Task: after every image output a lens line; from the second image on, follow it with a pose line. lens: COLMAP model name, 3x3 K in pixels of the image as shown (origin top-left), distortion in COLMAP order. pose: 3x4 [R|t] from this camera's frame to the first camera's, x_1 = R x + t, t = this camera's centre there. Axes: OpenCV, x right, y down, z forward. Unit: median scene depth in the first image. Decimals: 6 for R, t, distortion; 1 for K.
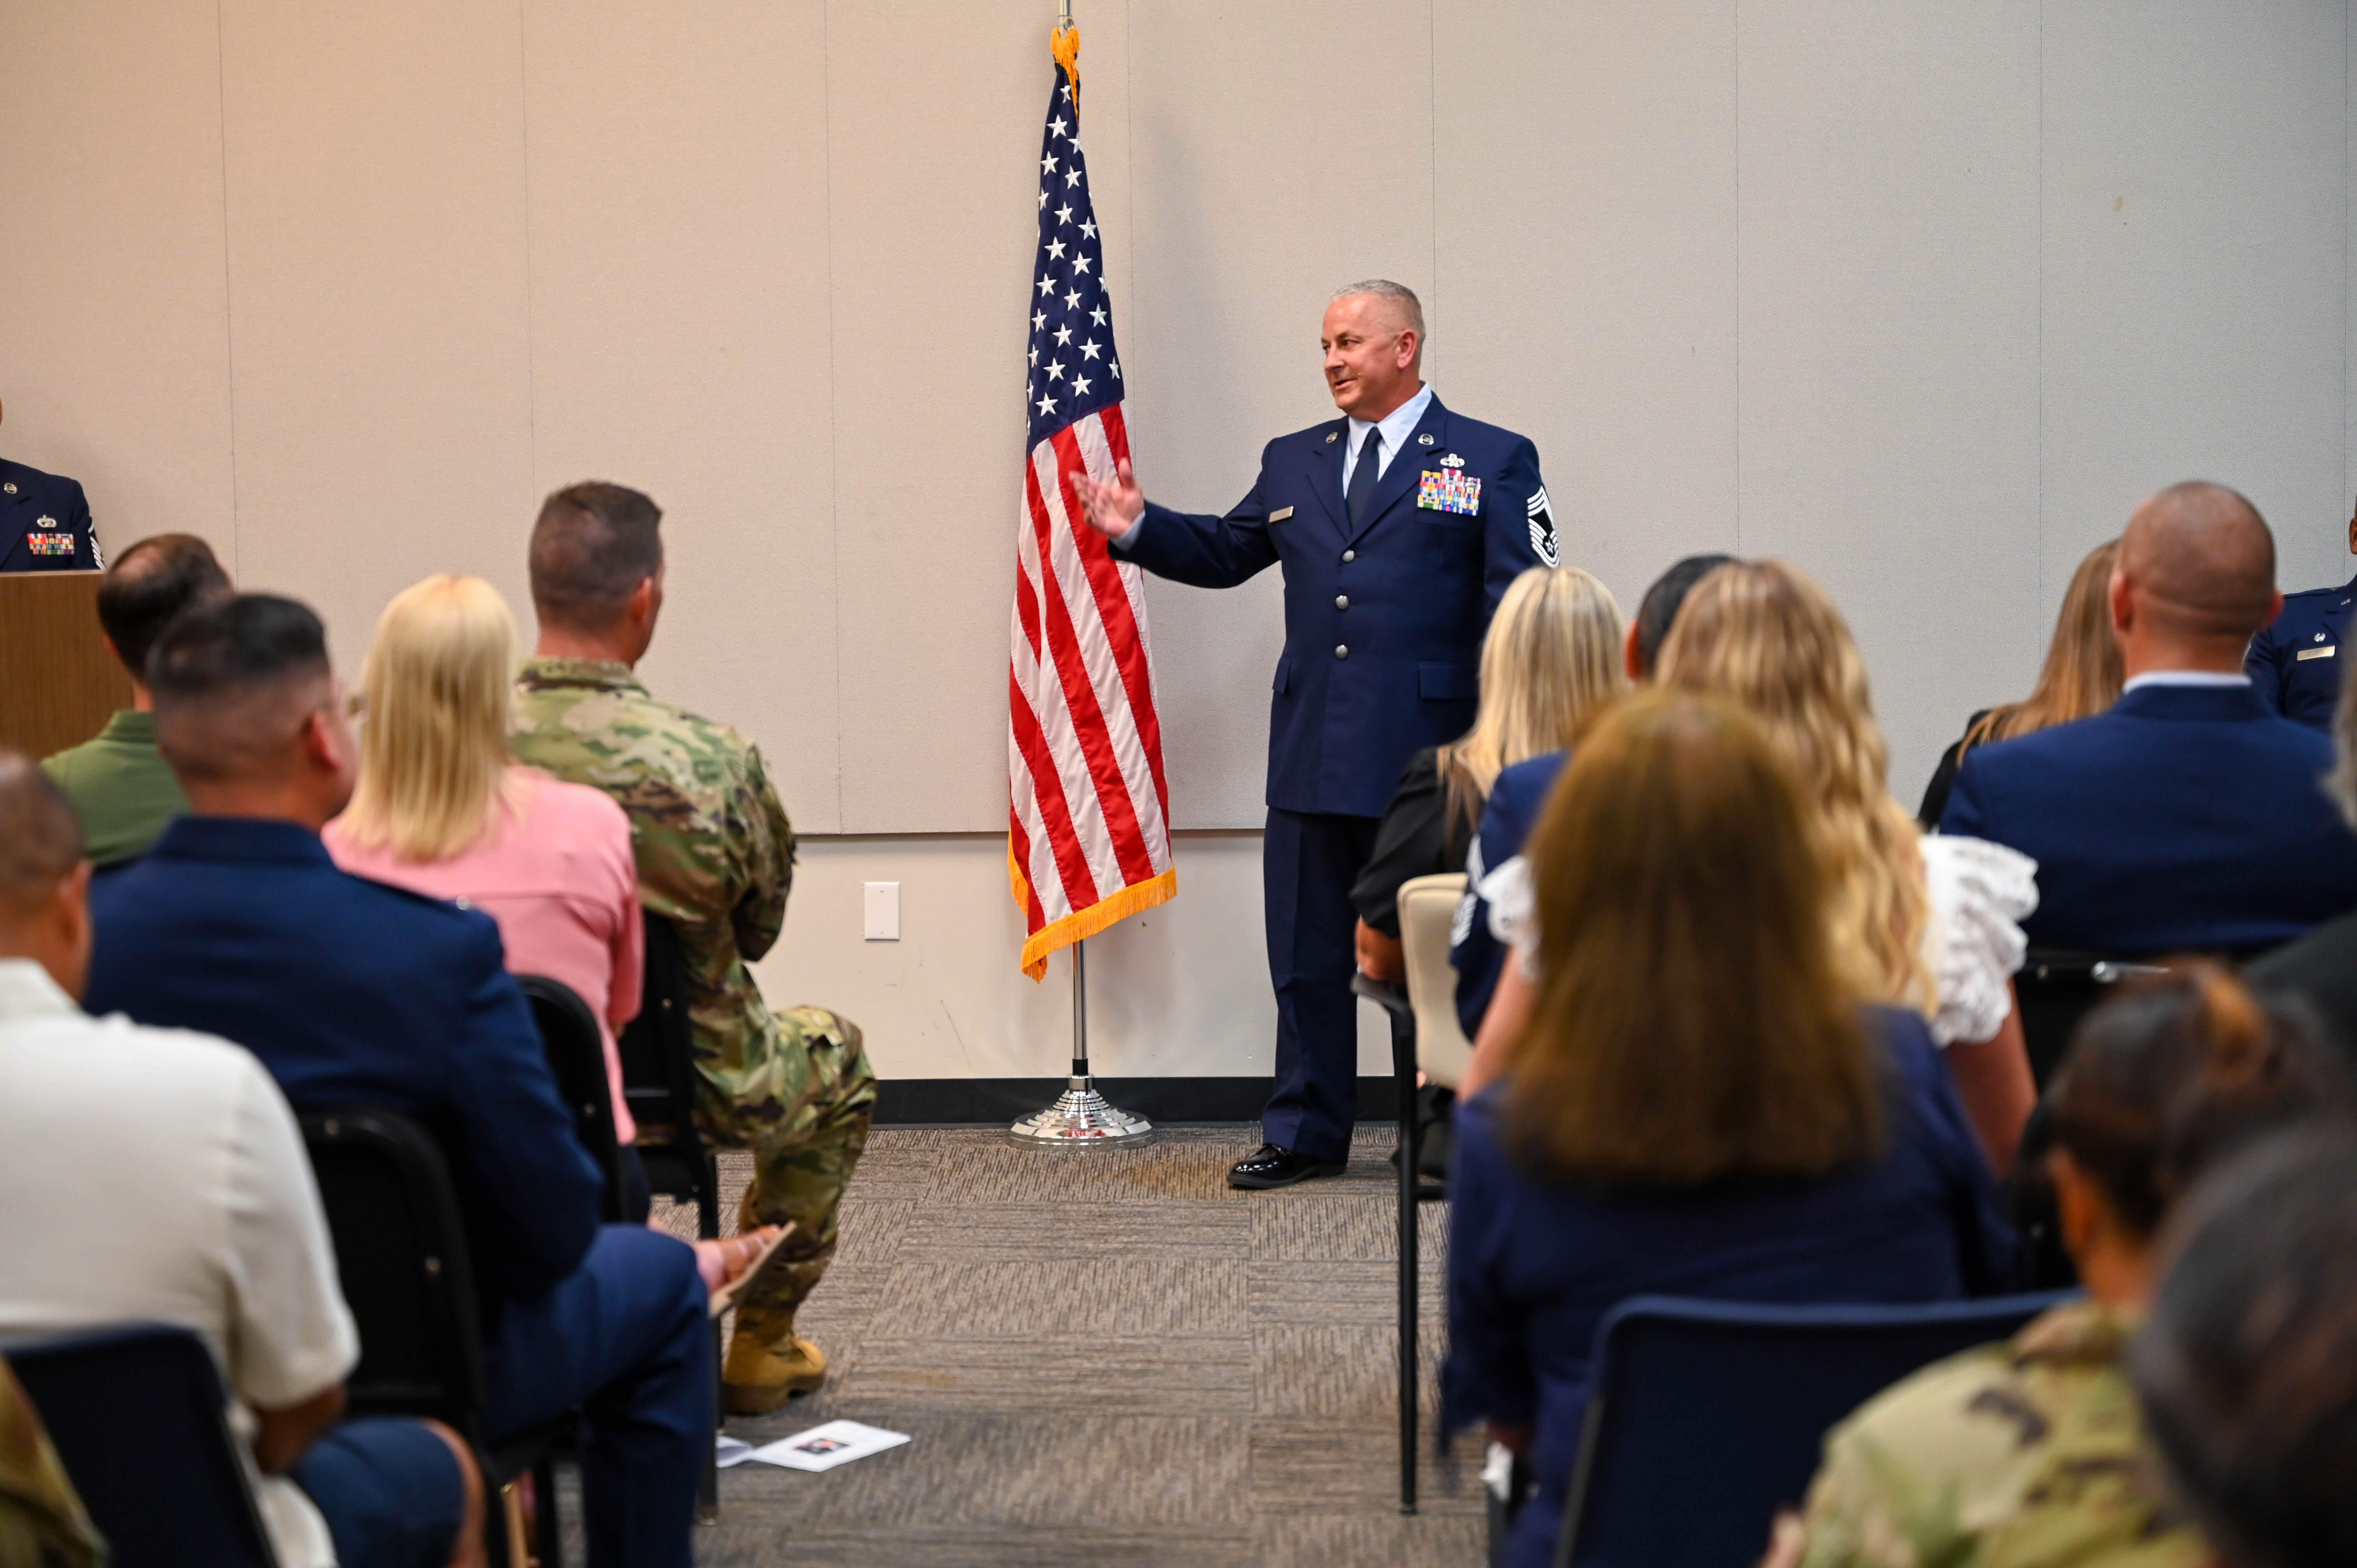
lens RADIAL K [[4443.7, 0, 1178.5], [0, 4443.7, 705.6], [0, 0, 1]] dist [0.439764, -0.447070]
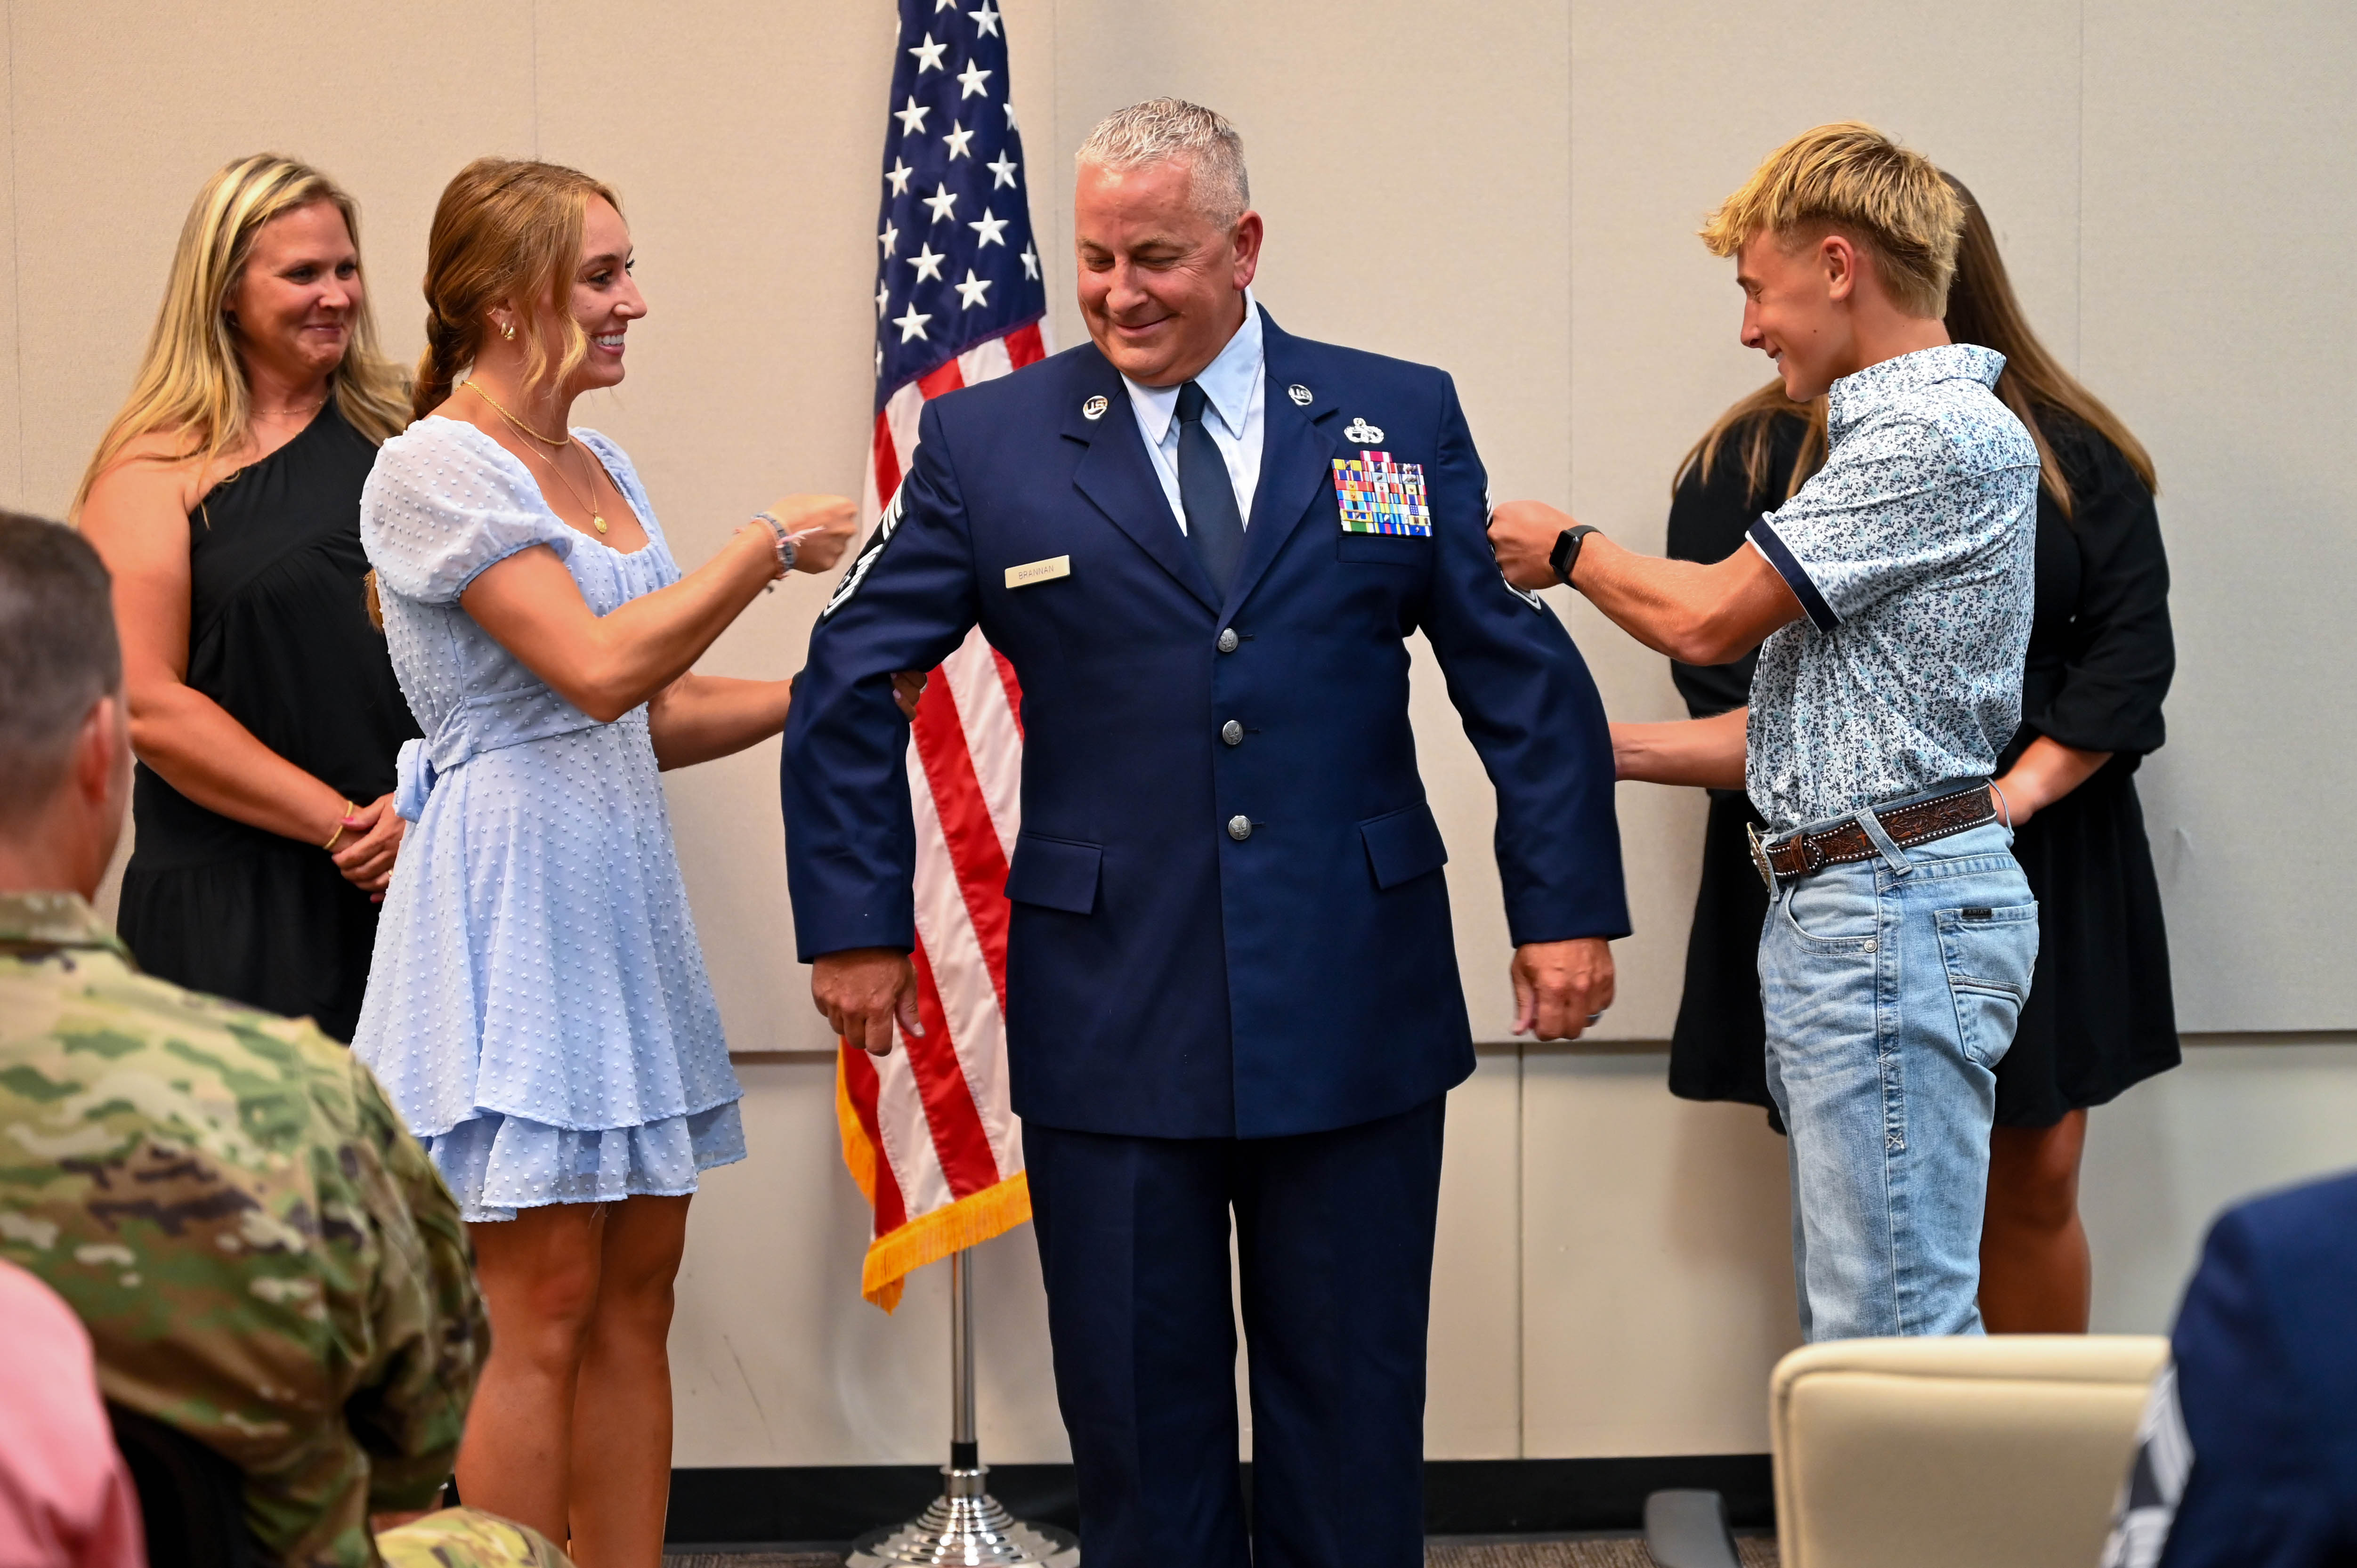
lens RADIAL K [[4795.5, 0, 1178.5], [0, 4795.5, 784.0], [0, 0, 1]] dist [0.181637, 0.117706]
pose [[0.998240, 0.003727, 0.059194, -0.031795], [-0.005331, 0.999622, 0.026973, -0.024871], [-0.059071, -0.027241, 0.997882, 0.374018]]
